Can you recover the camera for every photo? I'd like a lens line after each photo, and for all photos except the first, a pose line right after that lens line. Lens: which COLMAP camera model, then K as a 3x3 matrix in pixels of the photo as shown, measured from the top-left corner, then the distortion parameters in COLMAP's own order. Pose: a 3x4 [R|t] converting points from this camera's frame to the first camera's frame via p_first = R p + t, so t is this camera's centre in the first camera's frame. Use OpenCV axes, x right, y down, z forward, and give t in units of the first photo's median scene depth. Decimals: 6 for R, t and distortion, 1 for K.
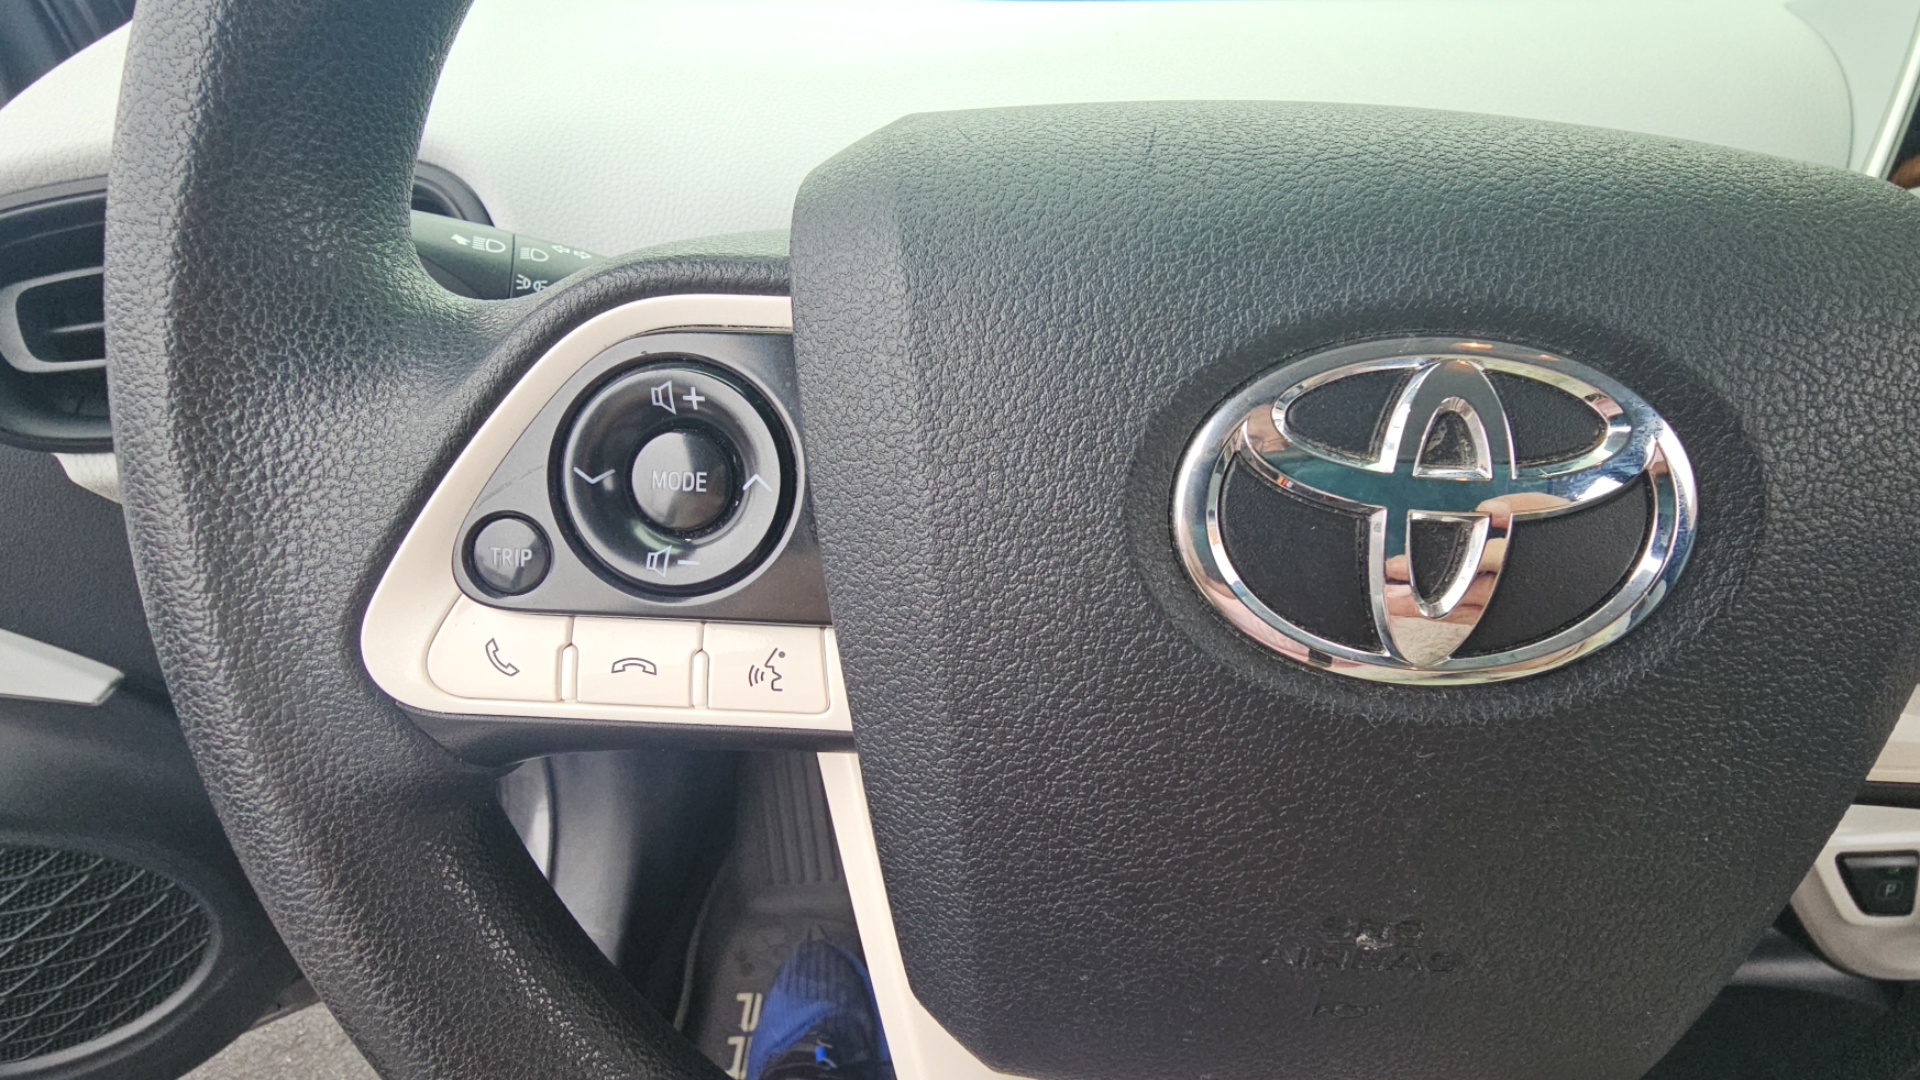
lens RADIAL K [[858.9, 0, 974.5], [0, 858.9, 542.4], [0, 0, 1]] dist [0.013494, -0.009442]
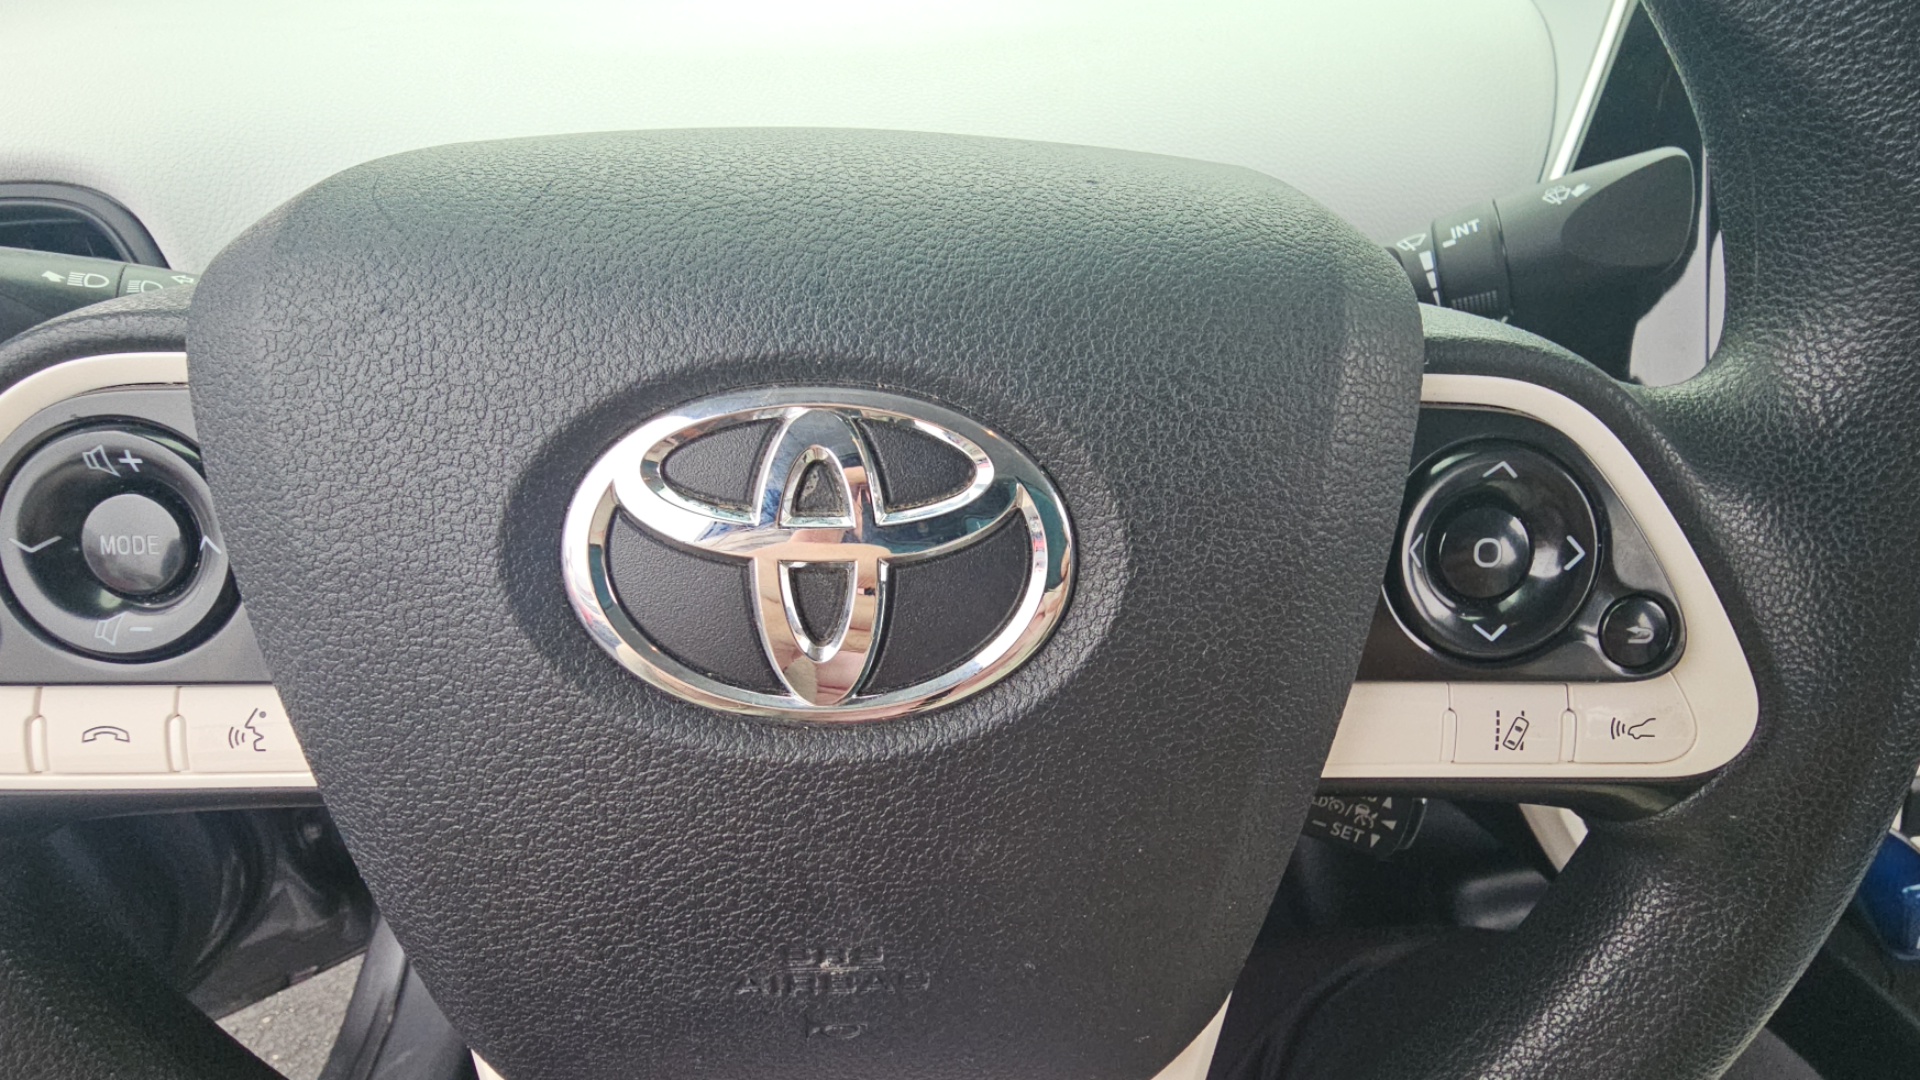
lens RADIAL K [[868.3, 0, 977.3], [0, 868.3, 542.2], [0, 0, 1]] dist [-0.000436, -0.000496]
pose [[0.997896, -0.042261, 0.049176, 0.596261], [0.040936, 0.998779, 0.027636, -0.065708], [-0.050284, -0.025565, 0.998408, -0.030903]]
